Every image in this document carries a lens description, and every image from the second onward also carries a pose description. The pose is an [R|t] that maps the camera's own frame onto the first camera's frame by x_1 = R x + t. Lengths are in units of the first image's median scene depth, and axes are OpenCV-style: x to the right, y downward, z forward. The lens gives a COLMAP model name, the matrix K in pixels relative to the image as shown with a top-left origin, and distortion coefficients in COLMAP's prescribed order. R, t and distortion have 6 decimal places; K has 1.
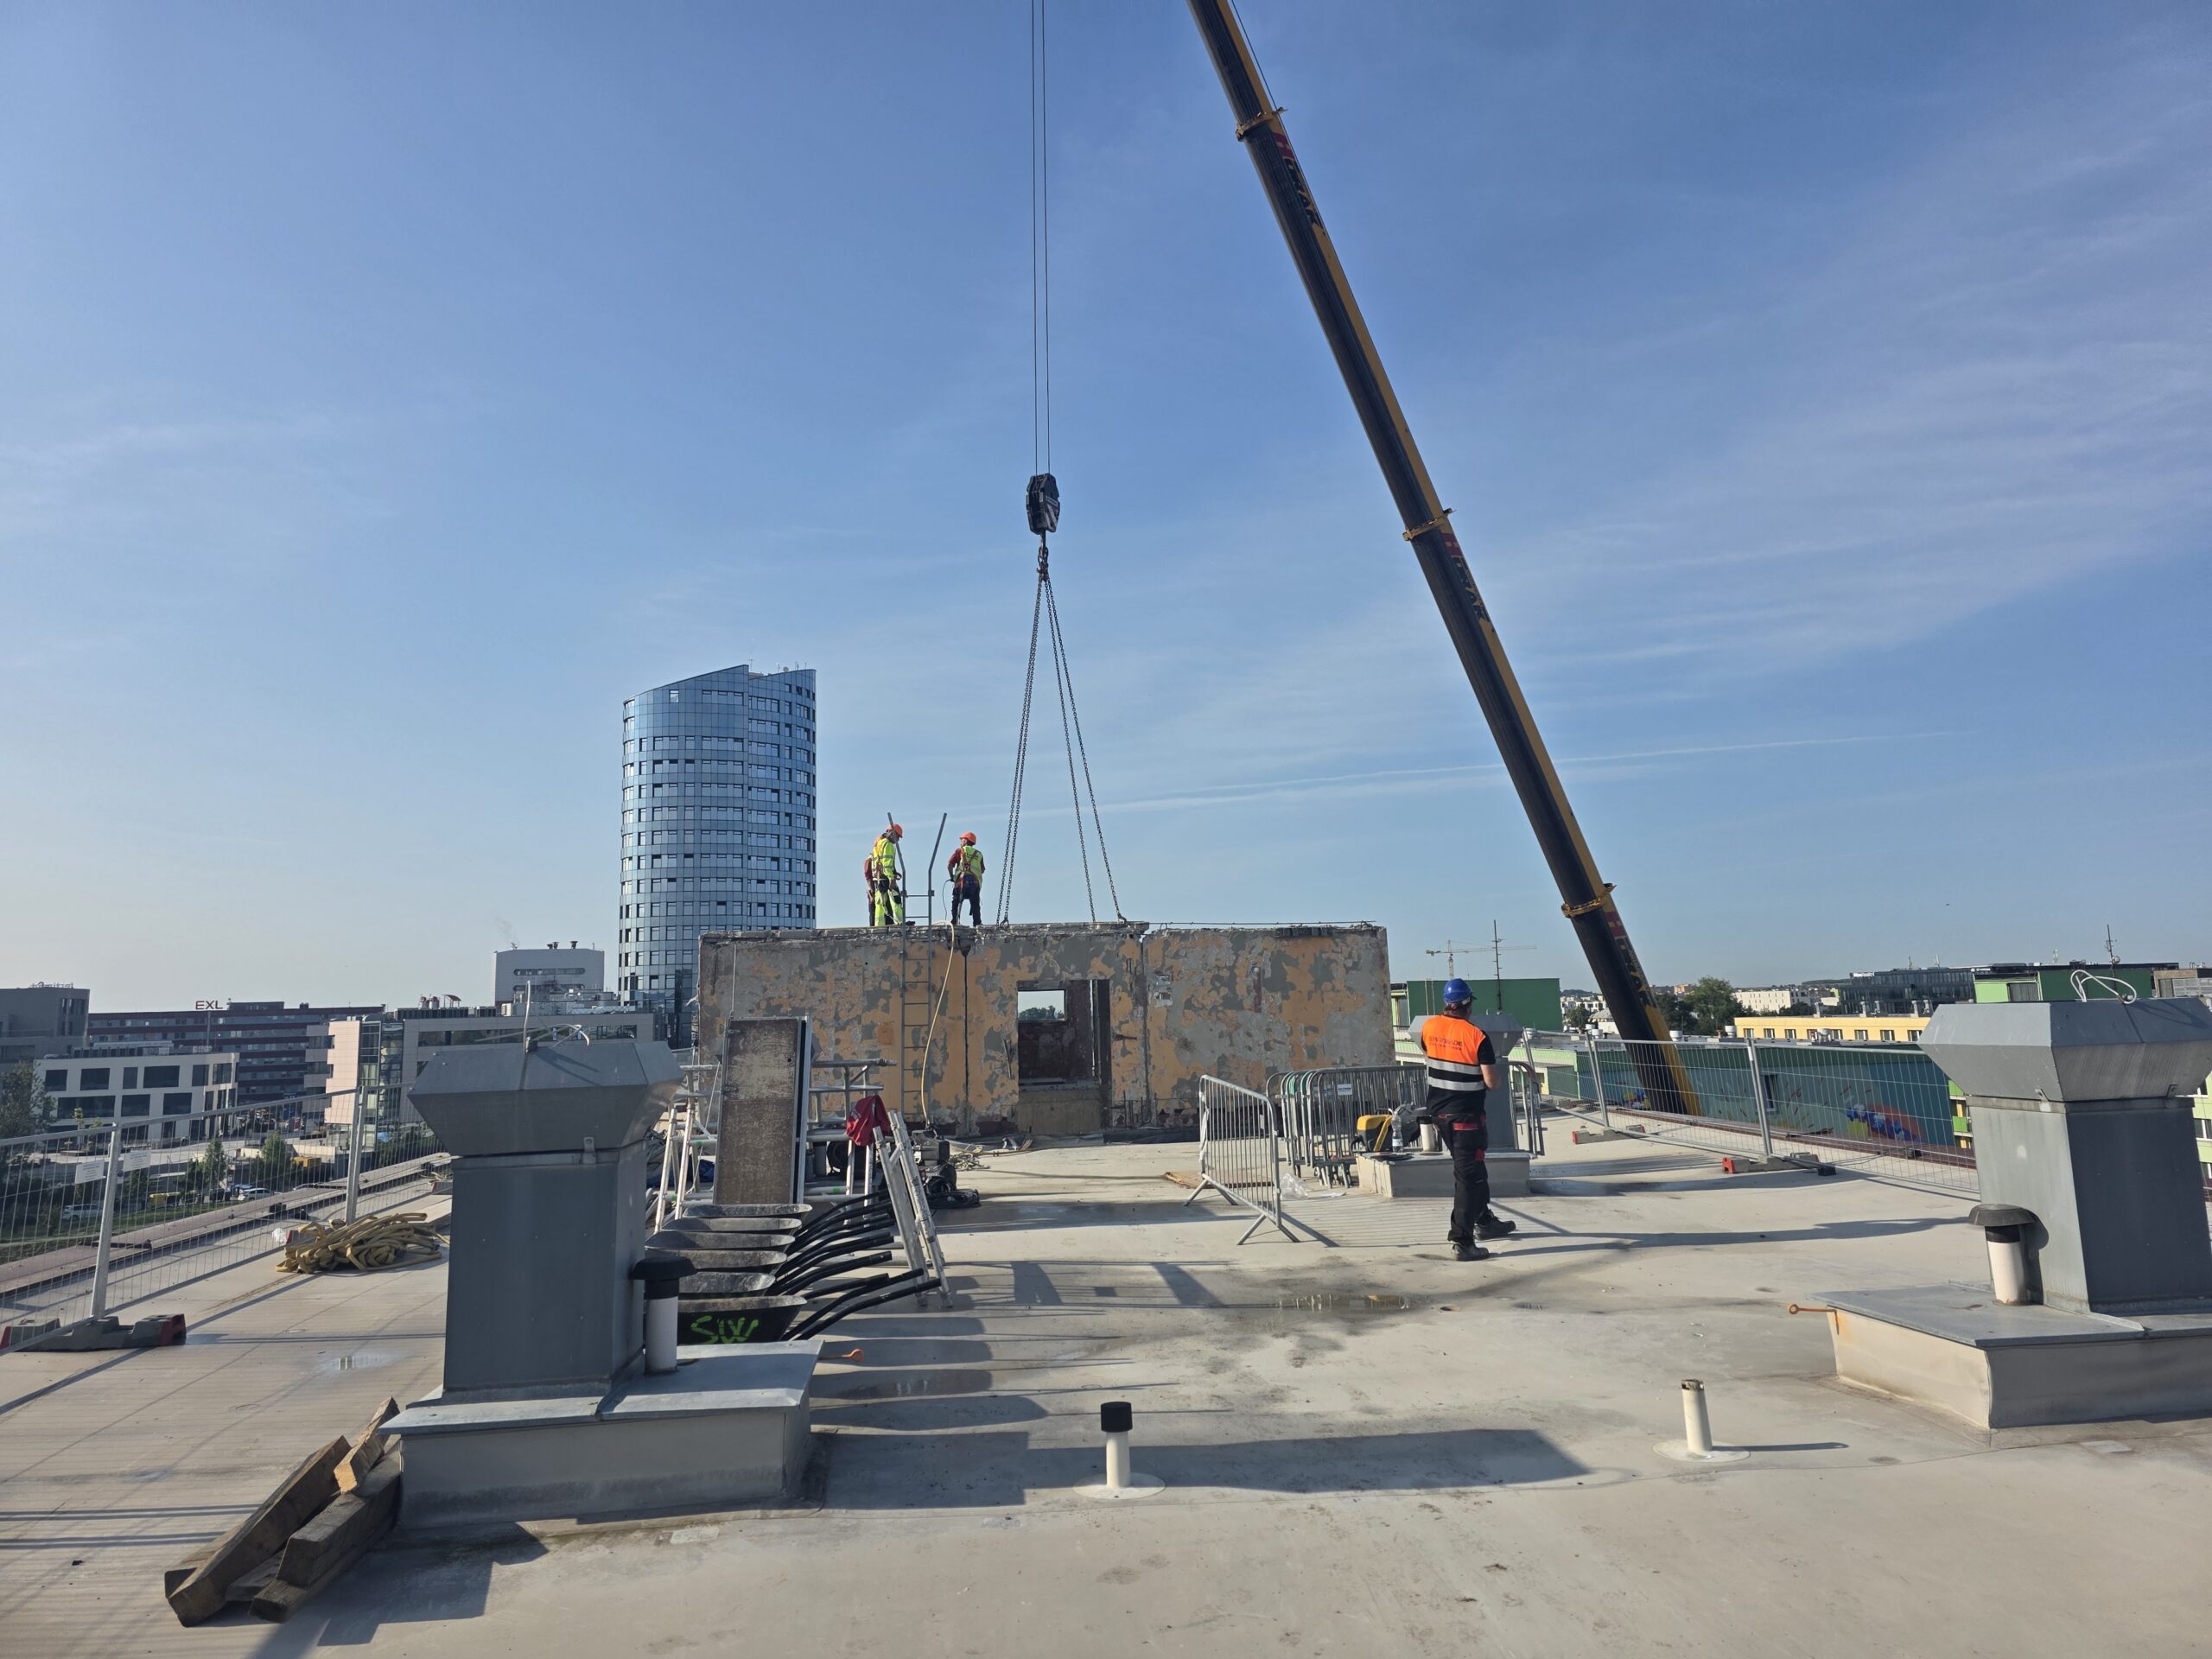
lens RADIAL K [[1498.6, 0, 1113.9], [0, 1498.6, 806.6], [0, 0, 1]] dist [0.076369, -0.079960]
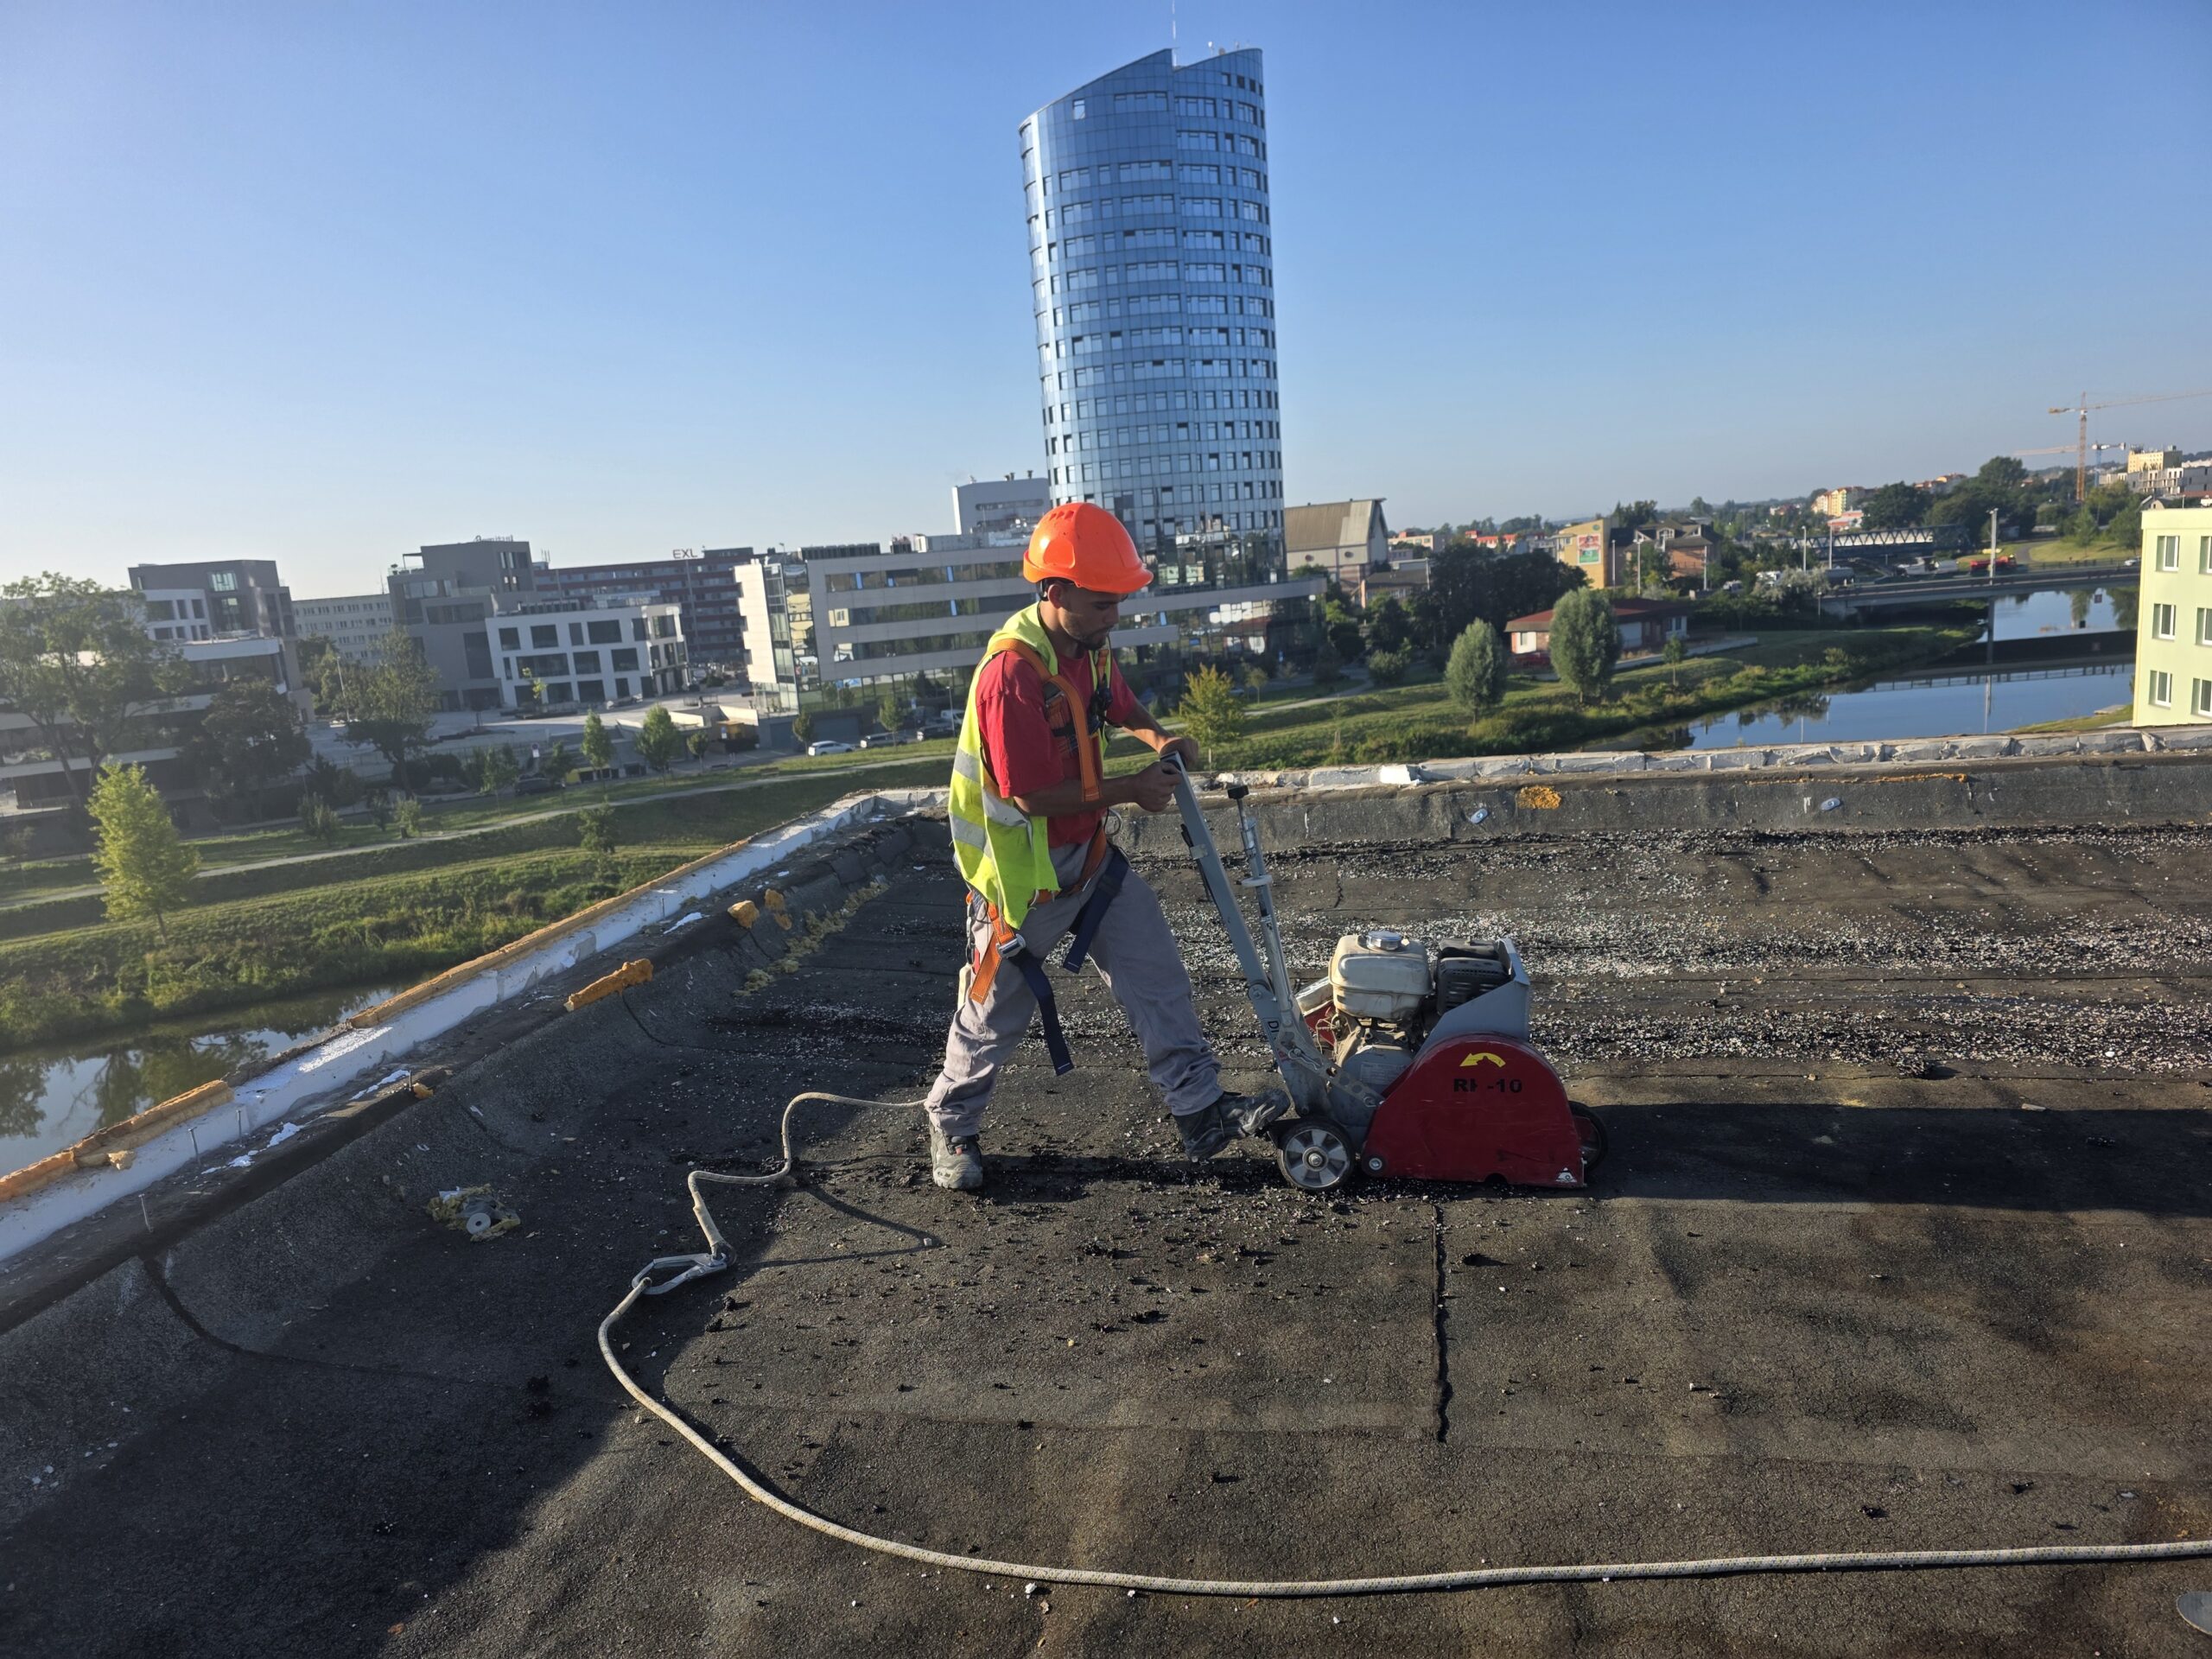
lens RADIAL K [[1498.6, 0, 1094.0], [0, 1498.6, 851.1], [0, 0, 1]] dist [0.076369, -0.079960]
pose [[0.949841, 0.012004, -0.312503, -0.046831], [0.094309, 0.941749, 0.322822, 0.032600], [0.298174, -0.336102, 0.893380, 0.216265]]
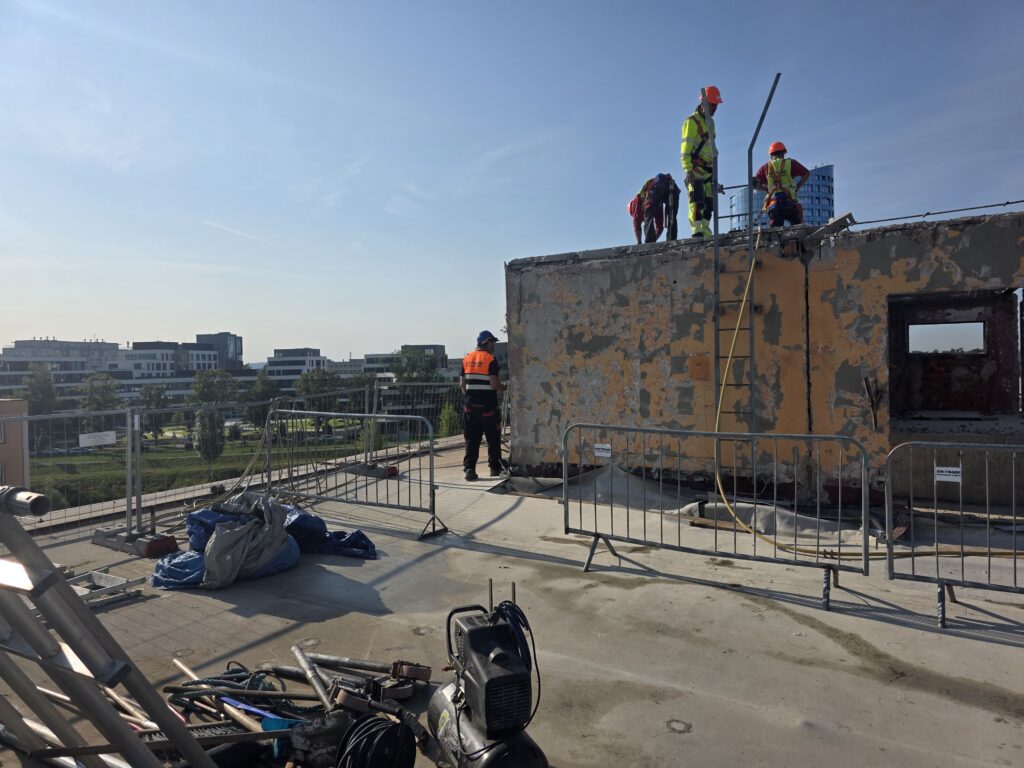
lens RADIAL K [[693.8, 0, 510.6], [0, 693.8, 374.1], [0, 0, 1]] dist [0.076369, -0.079960]
pose [[0.803855, 0.015320, -0.594628, -0.000904], [0.084386, 0.986620, 0.139497, 0.008344], [0.588809, -0.162314, 0.791807, 0.057107]]
